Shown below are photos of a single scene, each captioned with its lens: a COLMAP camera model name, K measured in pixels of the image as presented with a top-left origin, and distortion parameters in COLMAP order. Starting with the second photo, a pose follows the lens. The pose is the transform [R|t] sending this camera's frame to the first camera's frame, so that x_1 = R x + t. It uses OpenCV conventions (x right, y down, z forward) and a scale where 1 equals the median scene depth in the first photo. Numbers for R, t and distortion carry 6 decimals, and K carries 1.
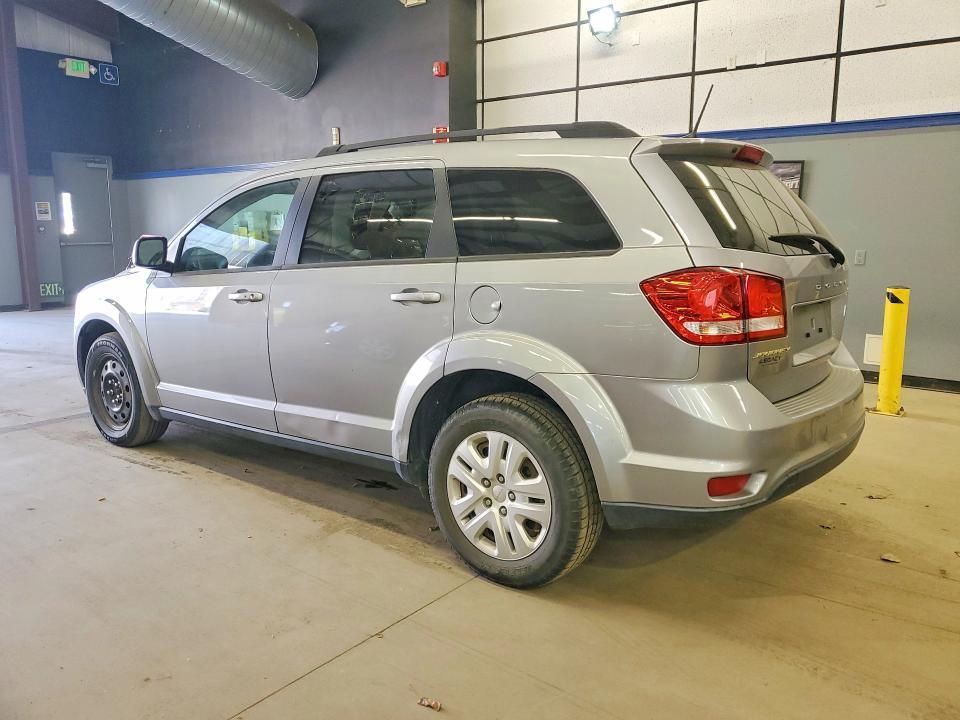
lens RADIAL K [[745.9, 0, 483.0], [0, 745.9, 369.7], [0, 0, 1]] dist [-0.007554, 0.000322]
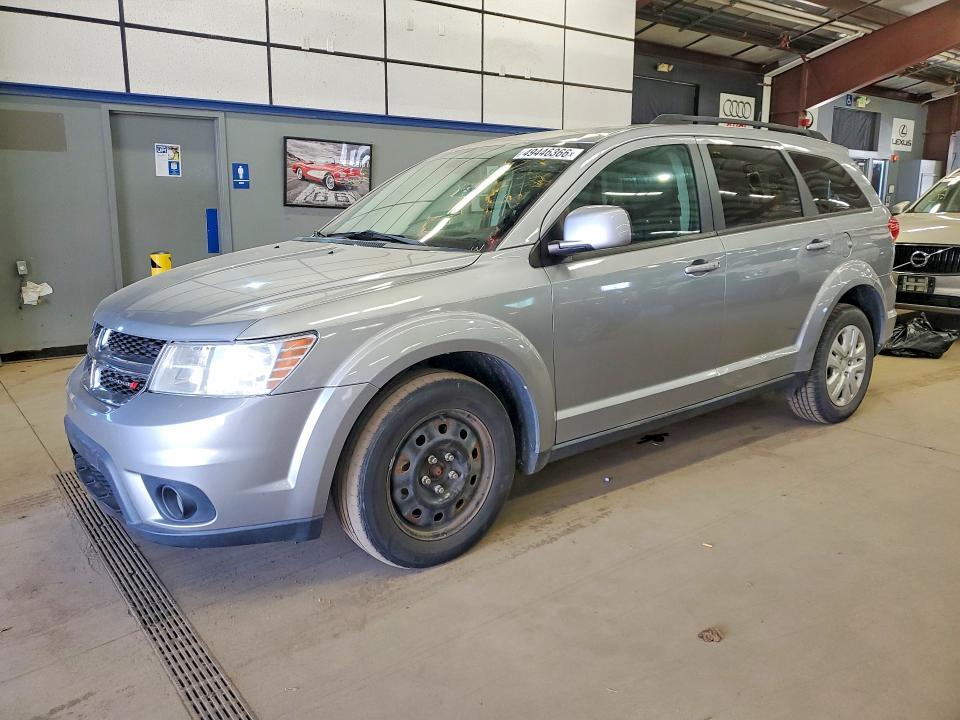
lens RADIAL K [[745.9, 0, 483.0], [0, 745.9, 350.9], [0, 0, 1]] dist [-0.007554, 0.000322]
pose [[0.238399, -0.185007, 0.953382, -1.189939], [0.178751, 0.973274, 0.144169, -0.164696], [-0.954575, 0.136048, 0.265098, 0.926925]]
